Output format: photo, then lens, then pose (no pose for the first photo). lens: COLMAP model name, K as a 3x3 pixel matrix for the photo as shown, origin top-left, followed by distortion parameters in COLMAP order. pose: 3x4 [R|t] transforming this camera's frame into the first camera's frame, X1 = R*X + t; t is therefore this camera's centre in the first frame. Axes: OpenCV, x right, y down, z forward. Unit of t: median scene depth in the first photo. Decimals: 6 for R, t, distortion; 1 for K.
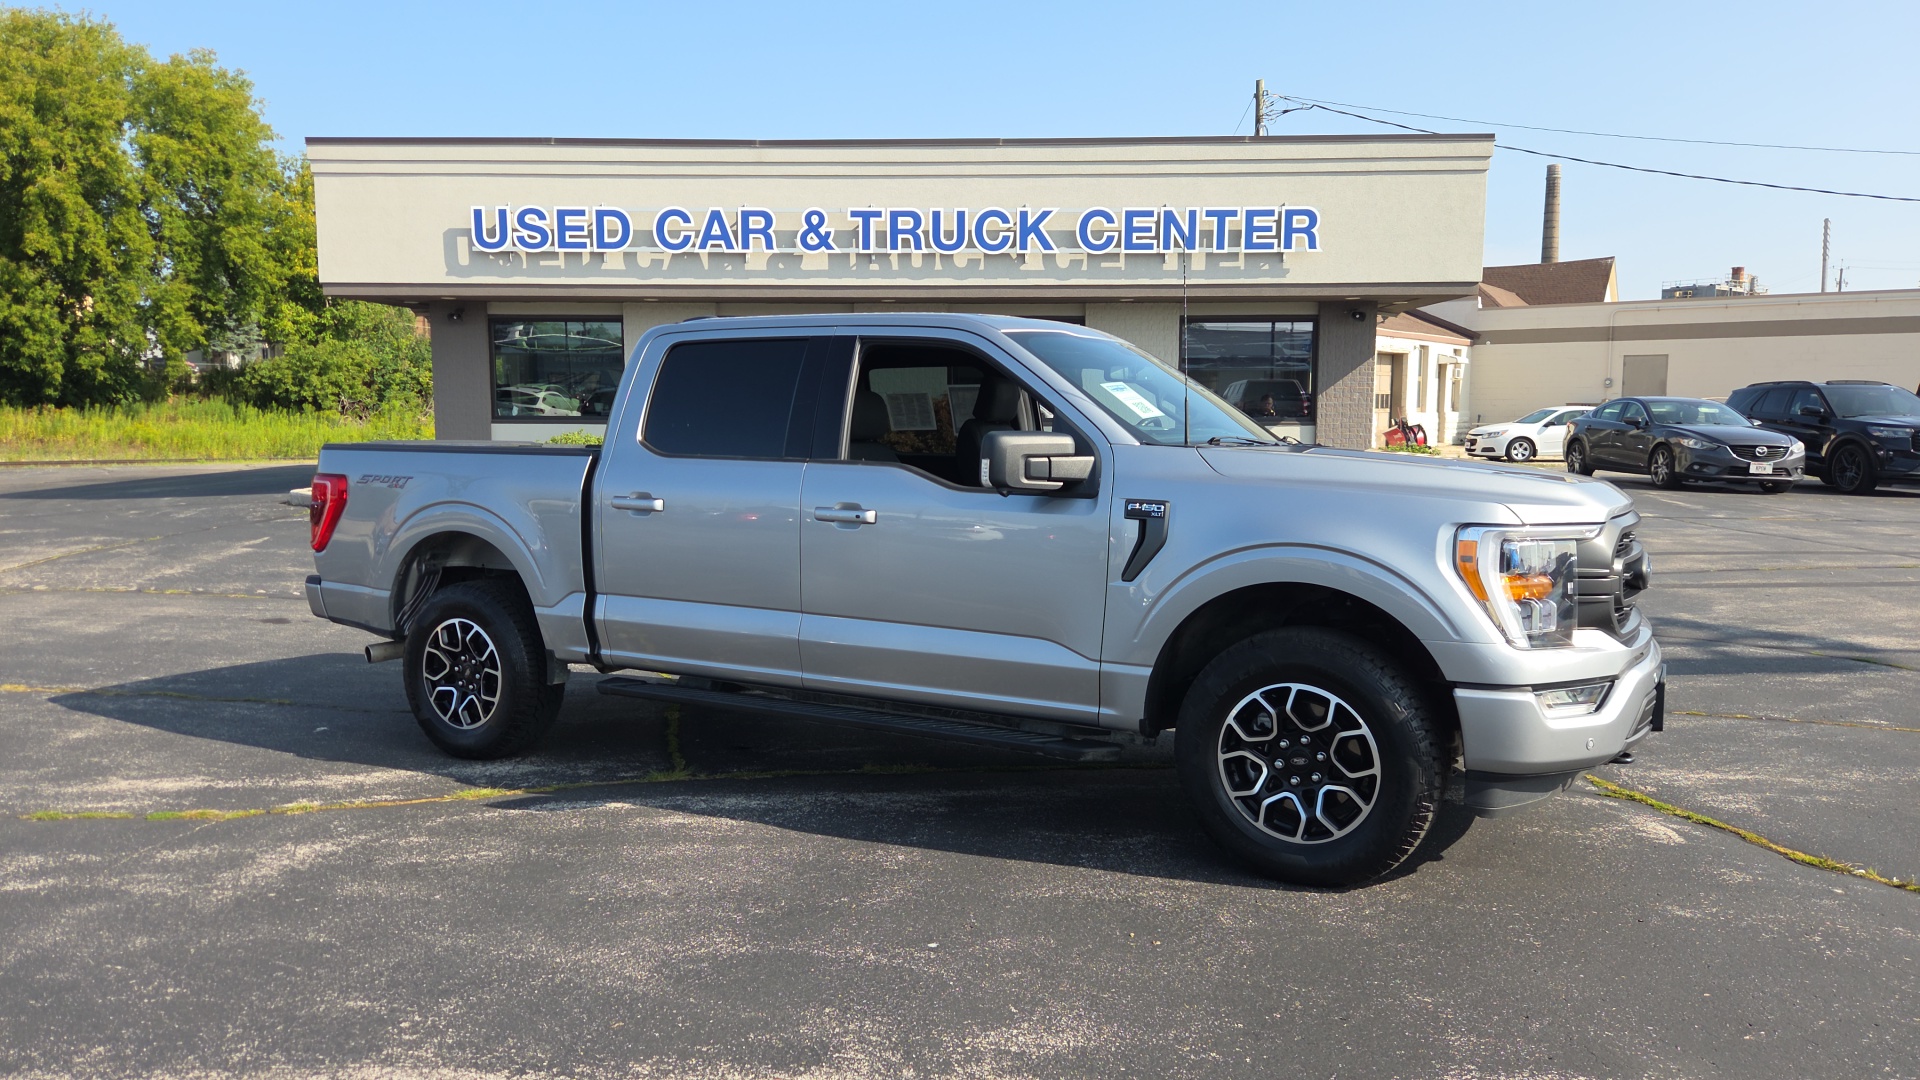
lens RADIAL K [[1307.2, 0, 965.2], [0, 1307.2, 536.7], [0, 0, 1]] dist [0.072086, -0.062433]
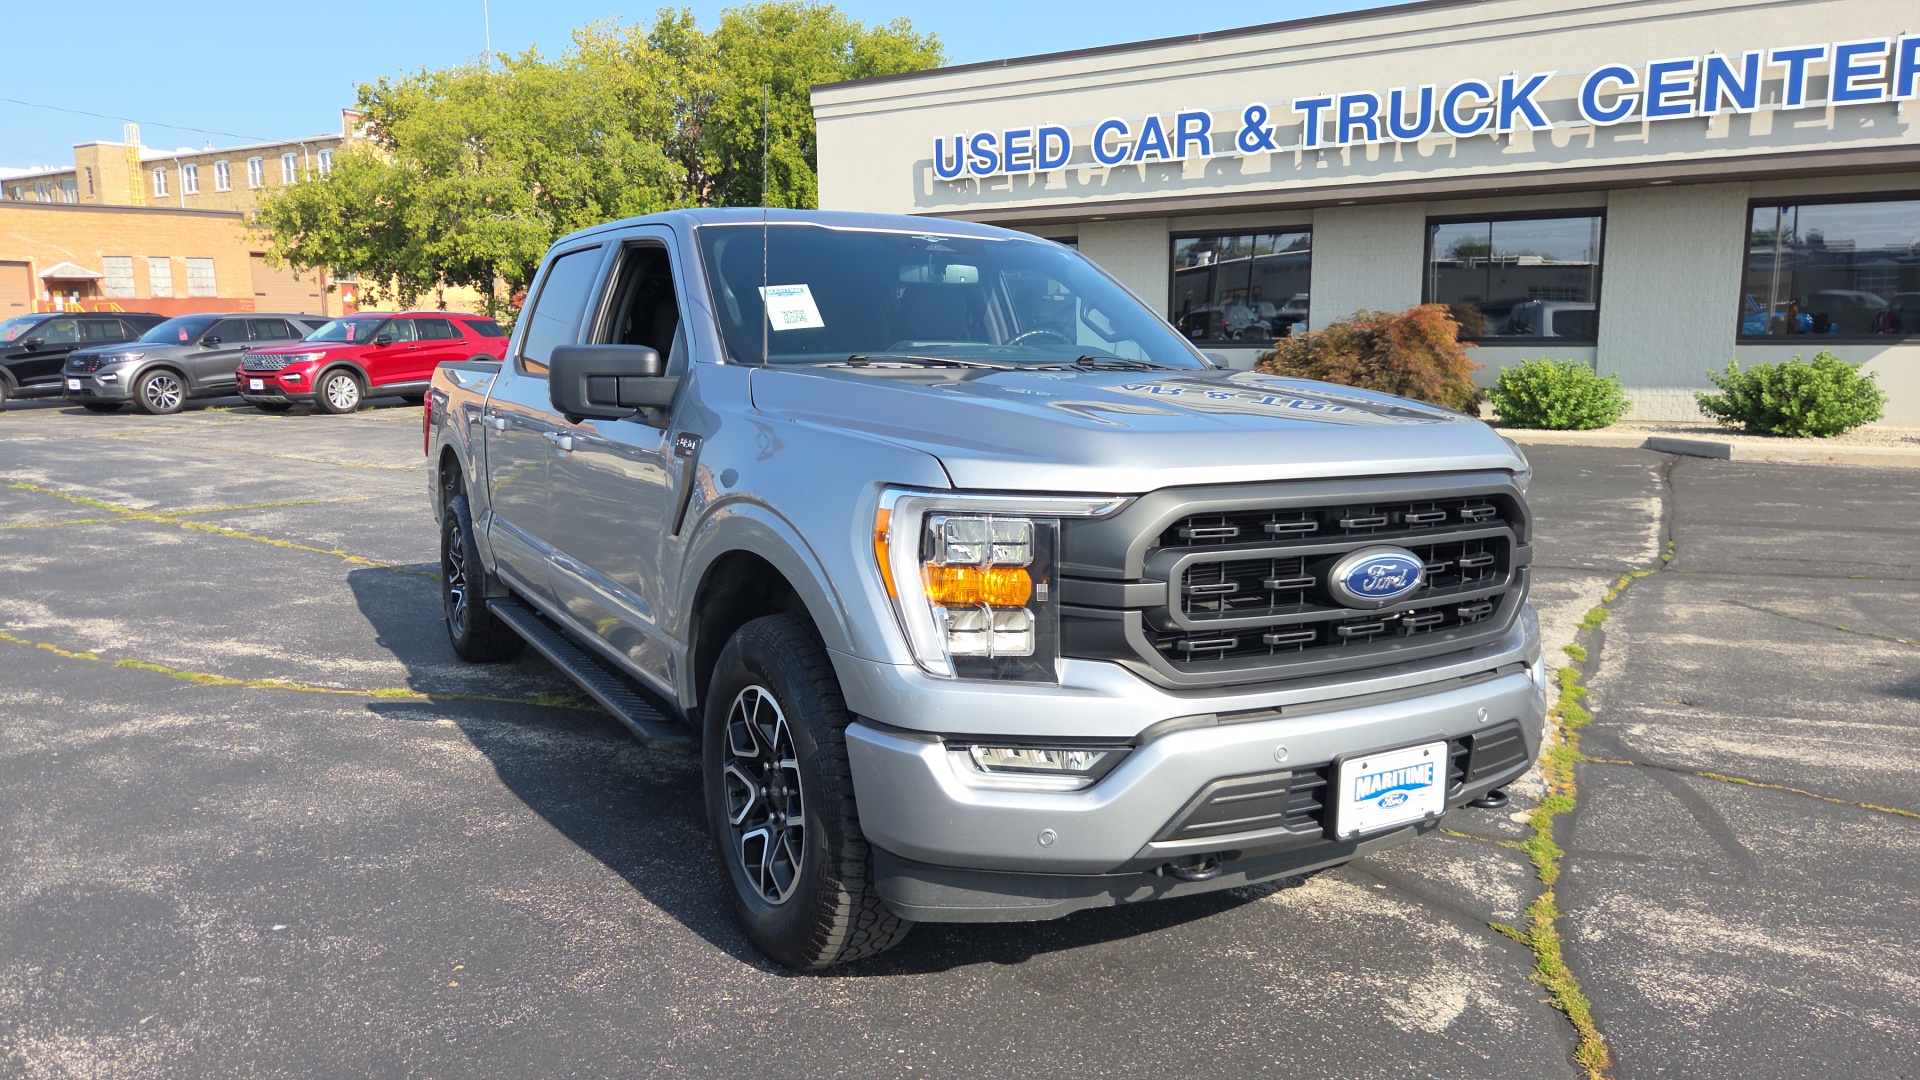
lens RADIAL K [[1302.5, 0, 960.0], [0, 1302.5, 540.0], [0, 0, 1]] dist [0.067314, -0.065396]
pose [[0.858248, 0.072435, -0.508098, 0.189402], [-0.042258, 0.996602, 0.070697, -0.007553], [0.511493, -0.039205, 0.858393, 0.113063]]
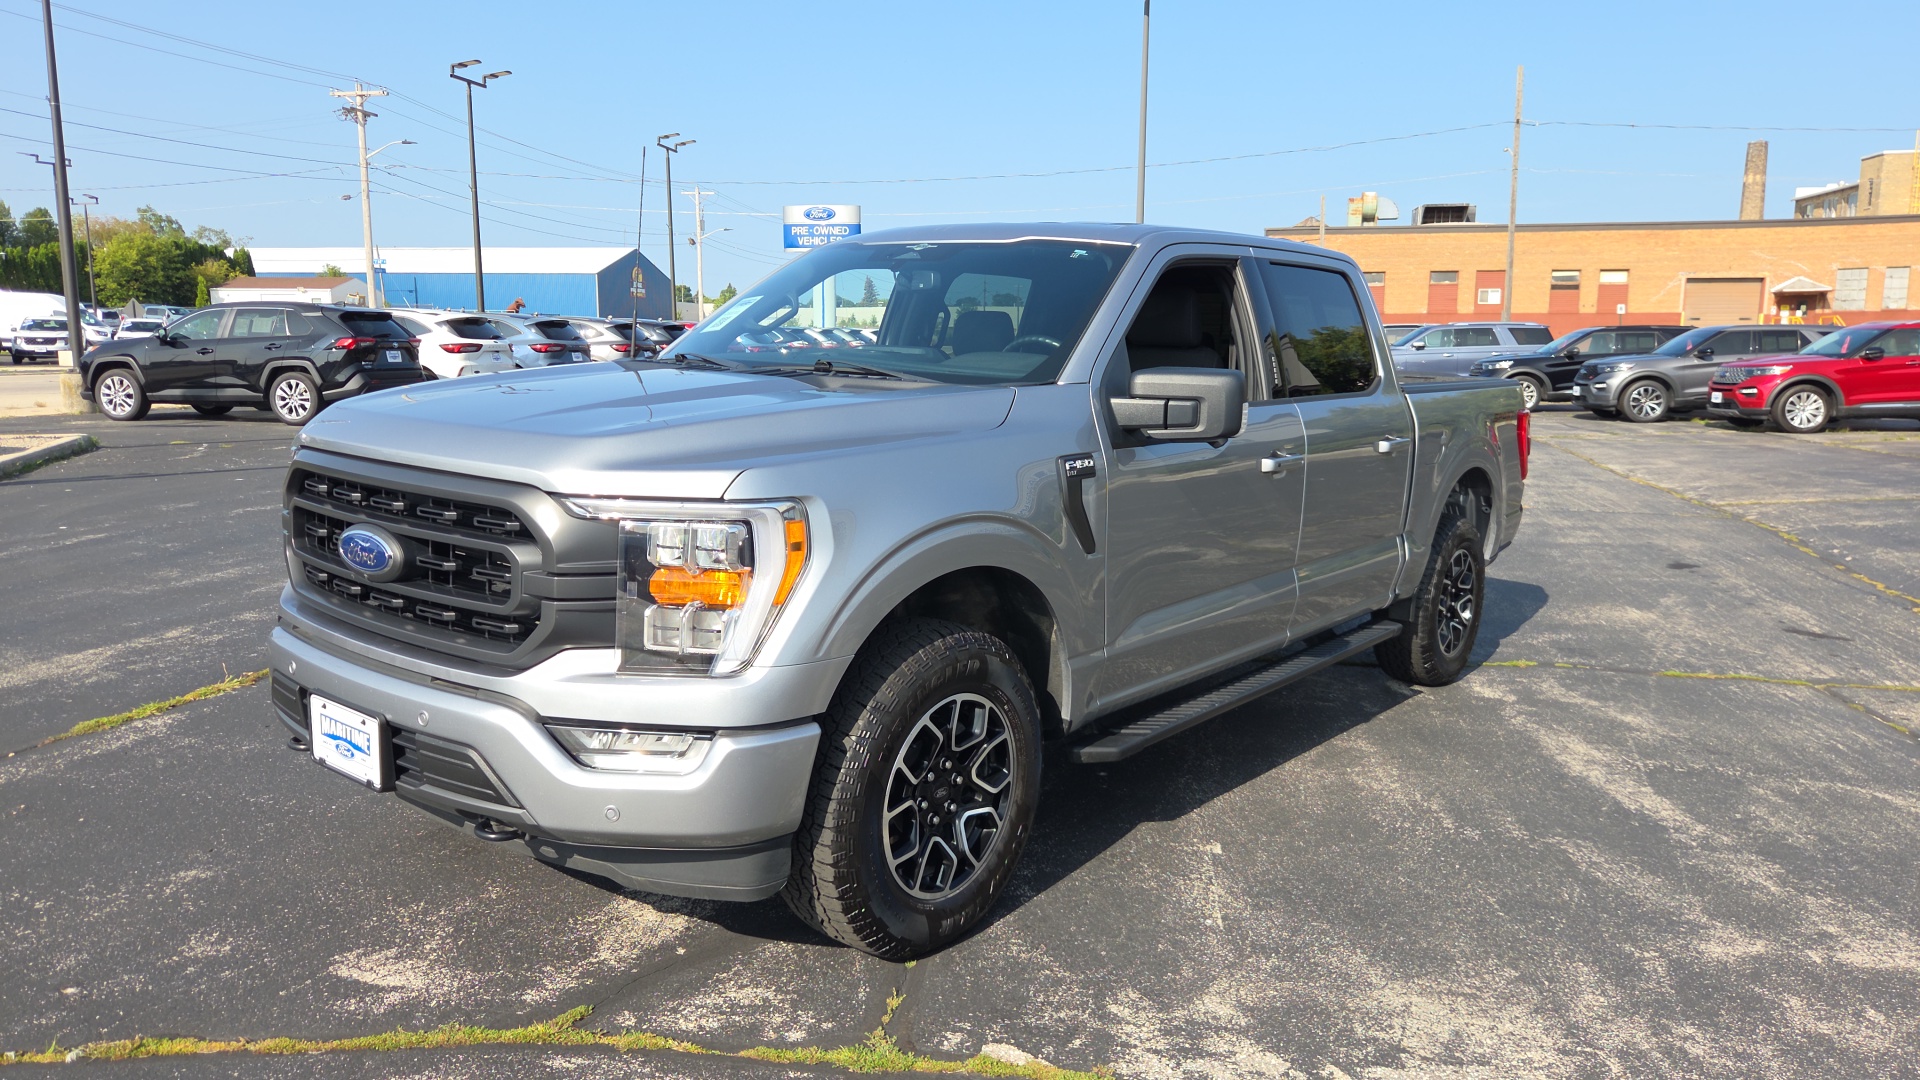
lens RADIAL K [[1302.5, 0, 960.0], [0, 1302.5, 540.0], [0, 0, 1]] dist [0.067314, -0.065396]
pose [[-0.194091, 0.139834, -0.970966, 0.319781], [-0.103766, 0.981309, 0.162066, -0.034809], [0.975480, 0.132209, -0.175953, 0.409207]]
